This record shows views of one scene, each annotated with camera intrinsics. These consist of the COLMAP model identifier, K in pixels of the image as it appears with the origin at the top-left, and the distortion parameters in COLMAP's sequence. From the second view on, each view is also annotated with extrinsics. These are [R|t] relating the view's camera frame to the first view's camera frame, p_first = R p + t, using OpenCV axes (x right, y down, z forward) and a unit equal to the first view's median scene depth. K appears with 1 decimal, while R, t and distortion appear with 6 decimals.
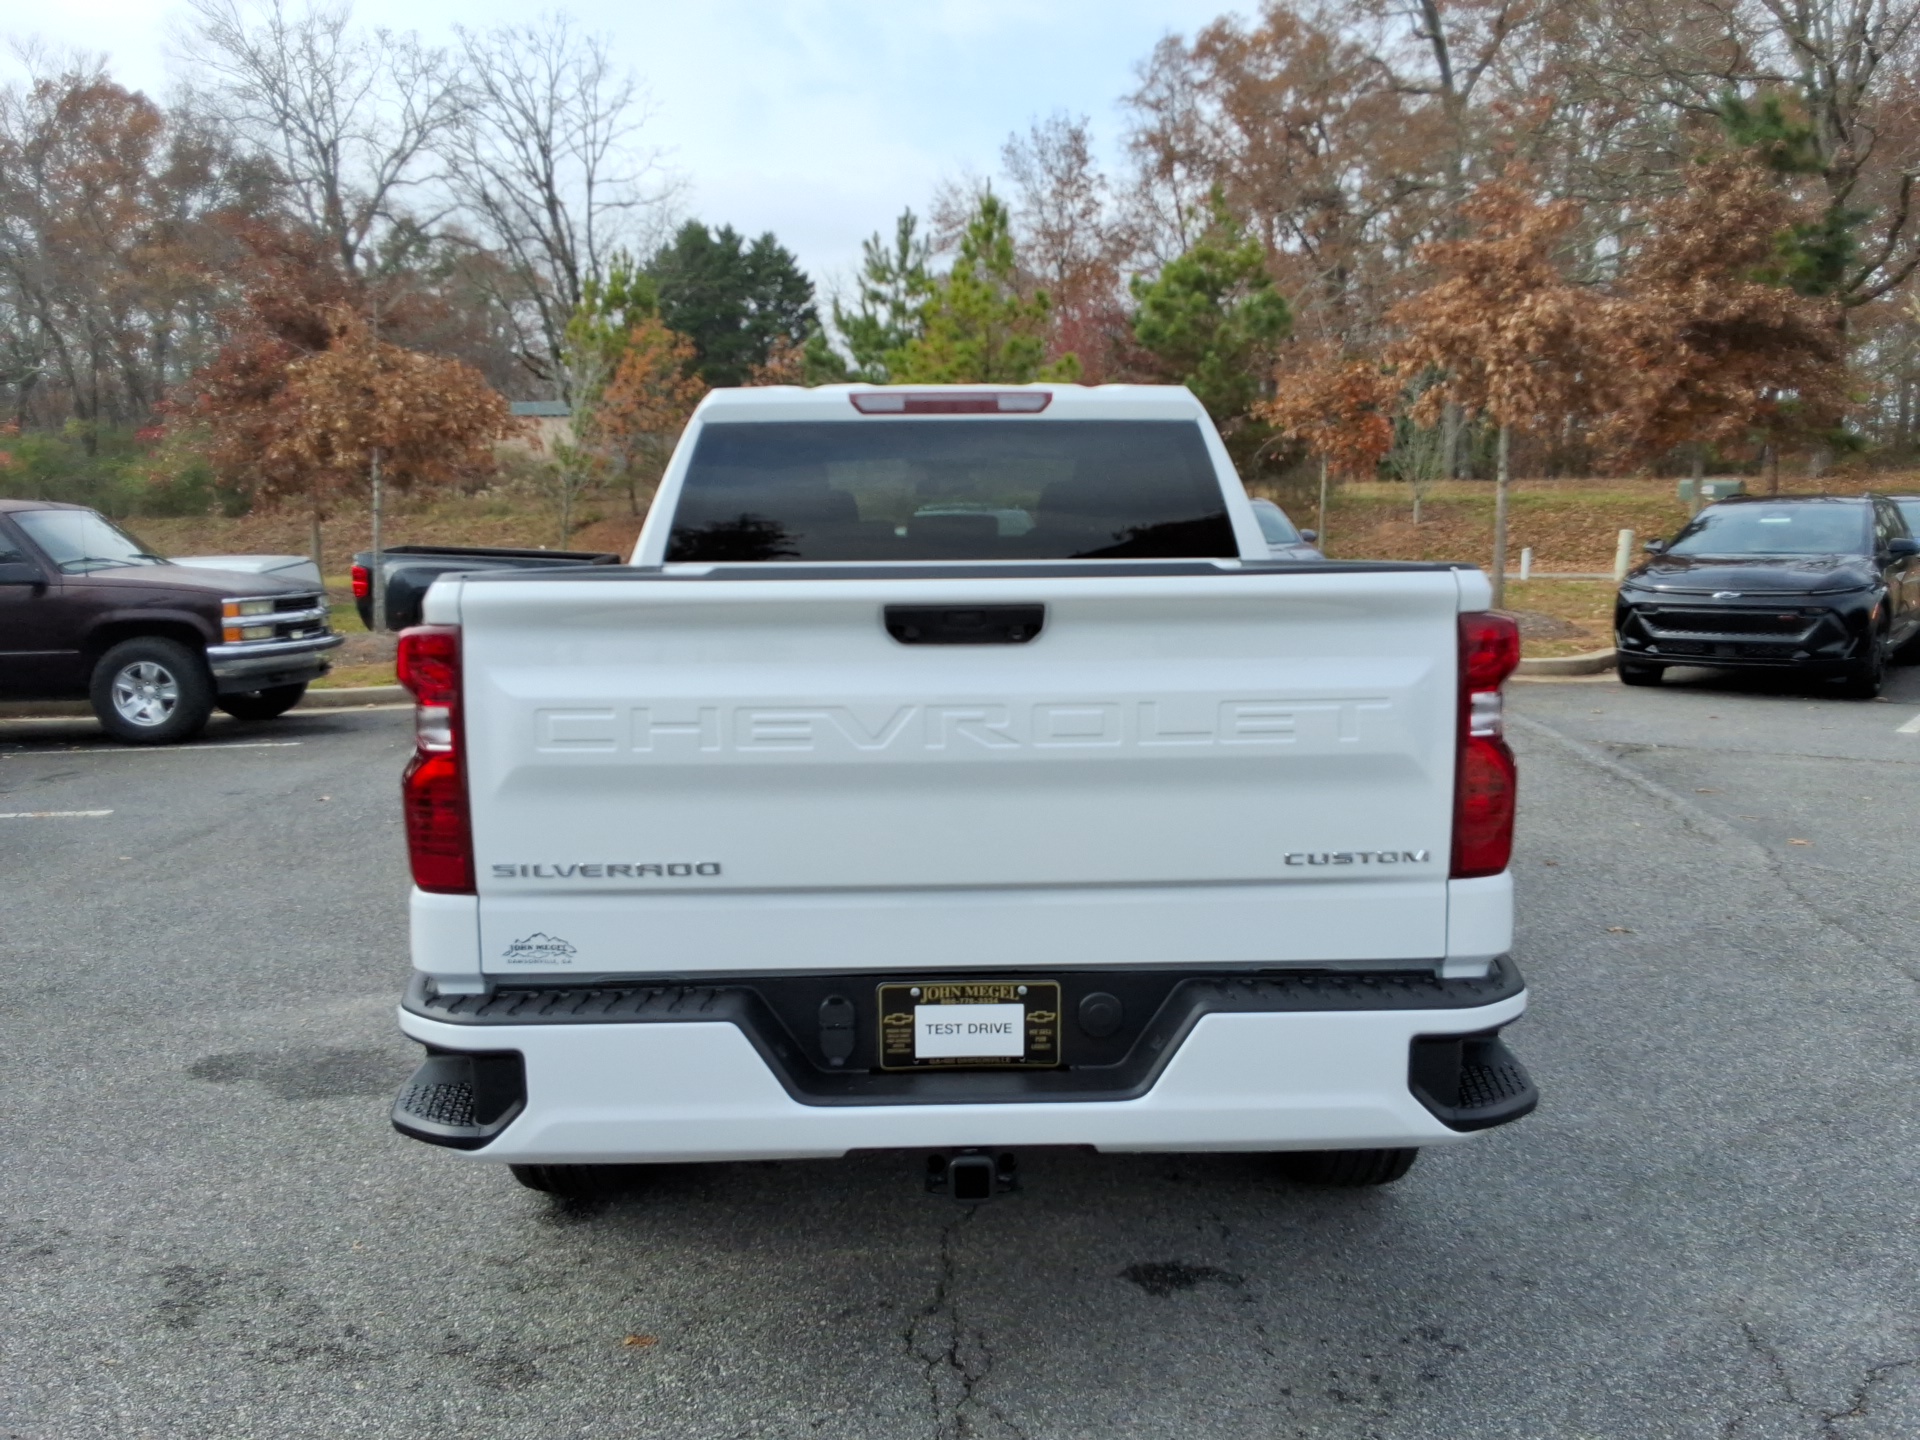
lens RADIAL K [[1548.6, 0, 971.3], [0, 1548.6, 713.8], [0, 0, 1]] dist [0.113069, -0.175048]
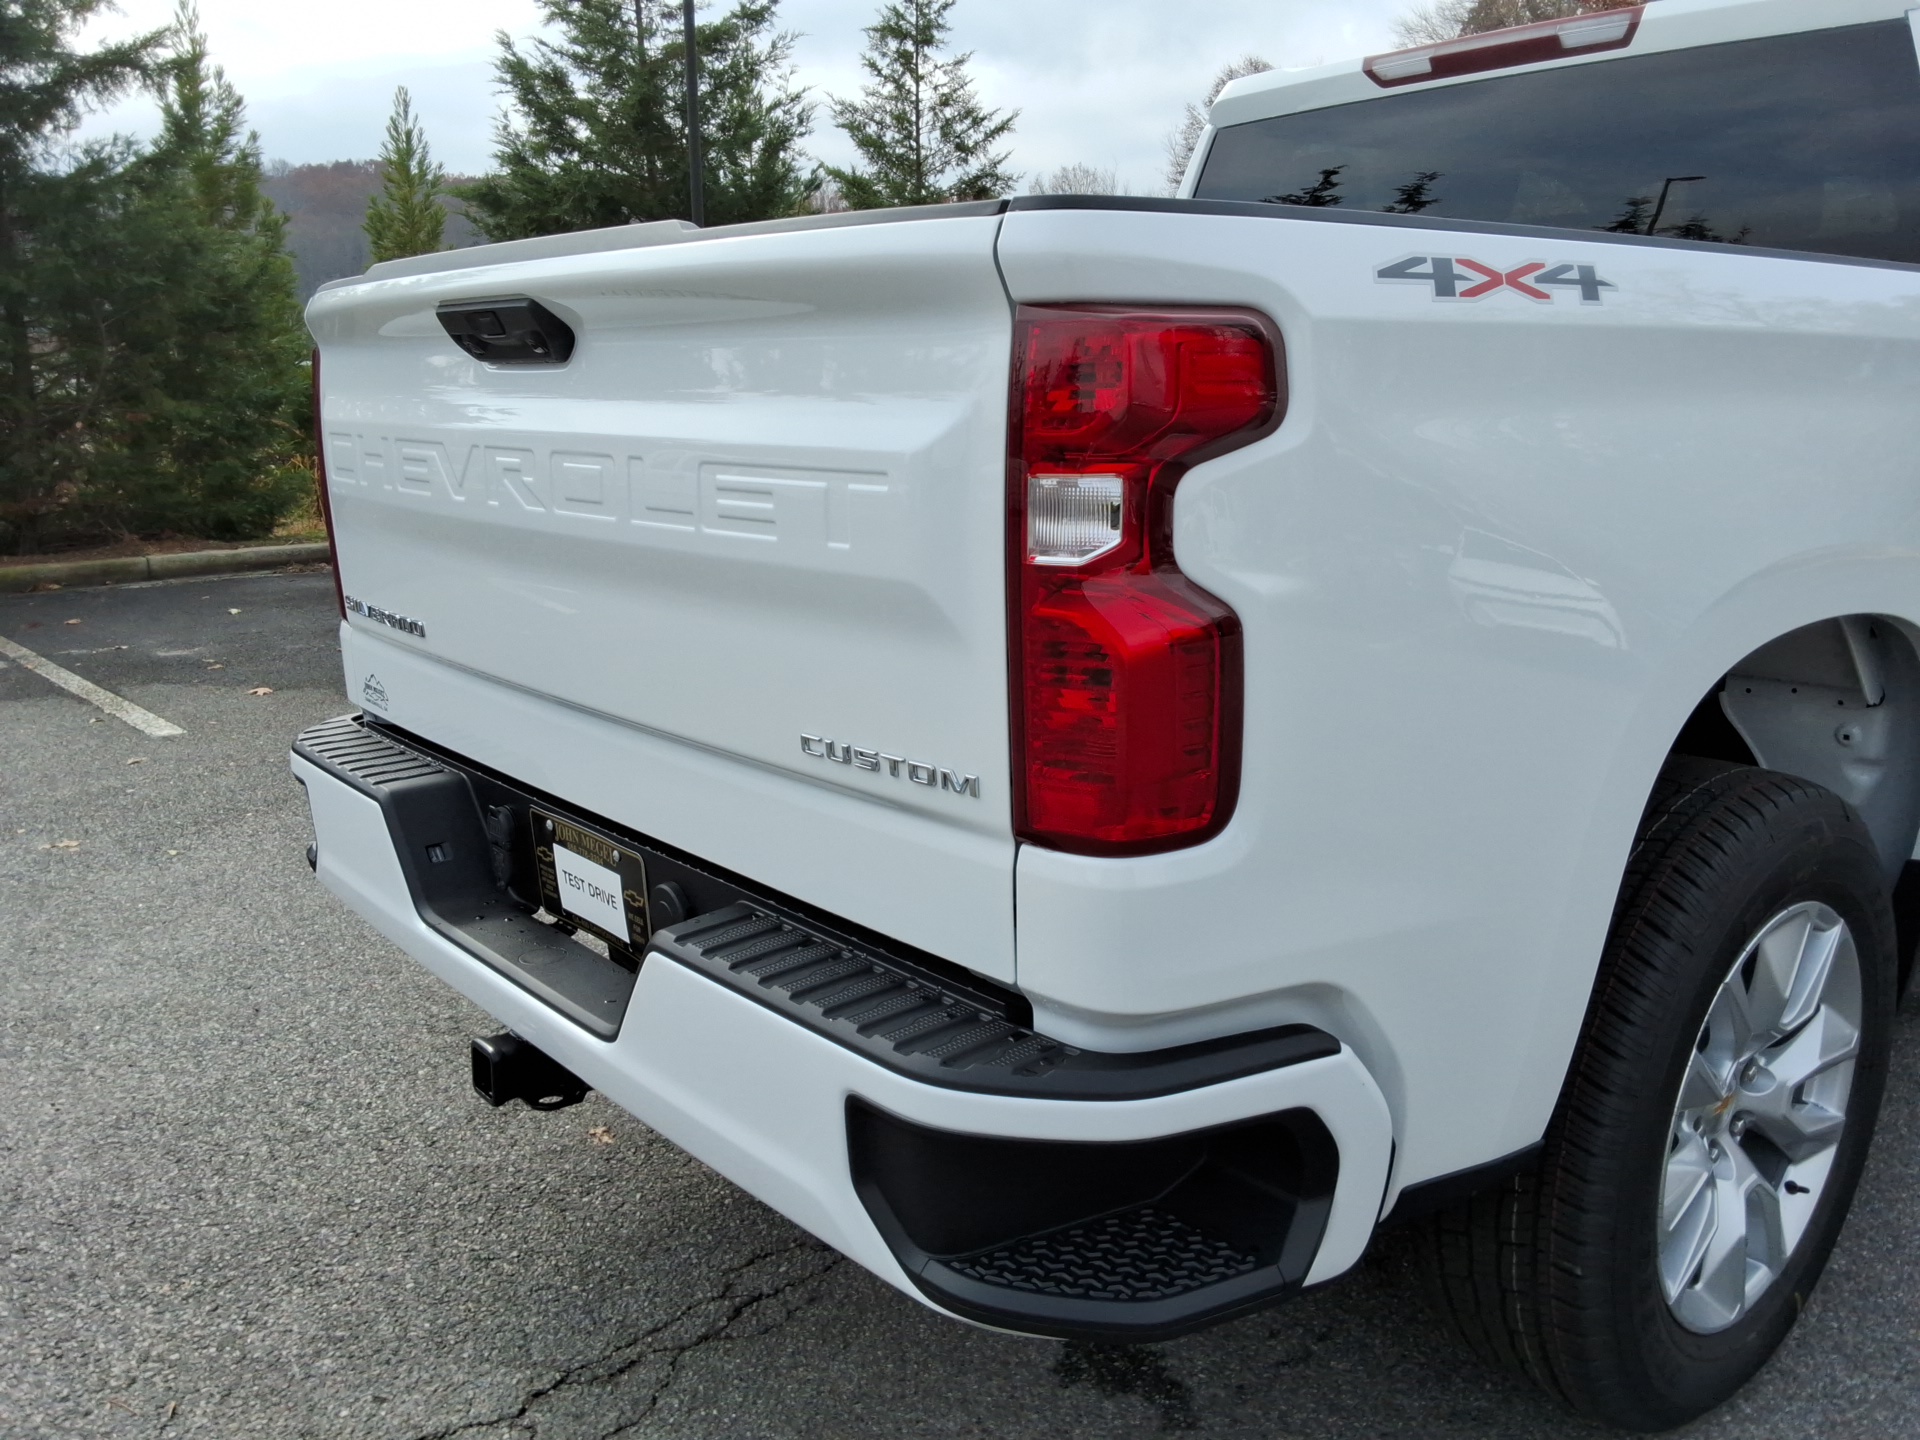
lens RADIAL K [[1548.6, 0, 964.9], [0, 1548.6, 755.6], [0, 0, 1]] dist [0.113069, -0.175048]
pose [[0.626750, 0.189314, -0.755873, 0.400251], [-0.081327, 0.980633, 0.178173, -0.006955], [0.774965, -0.050197, 0.630008, 0.393221]]
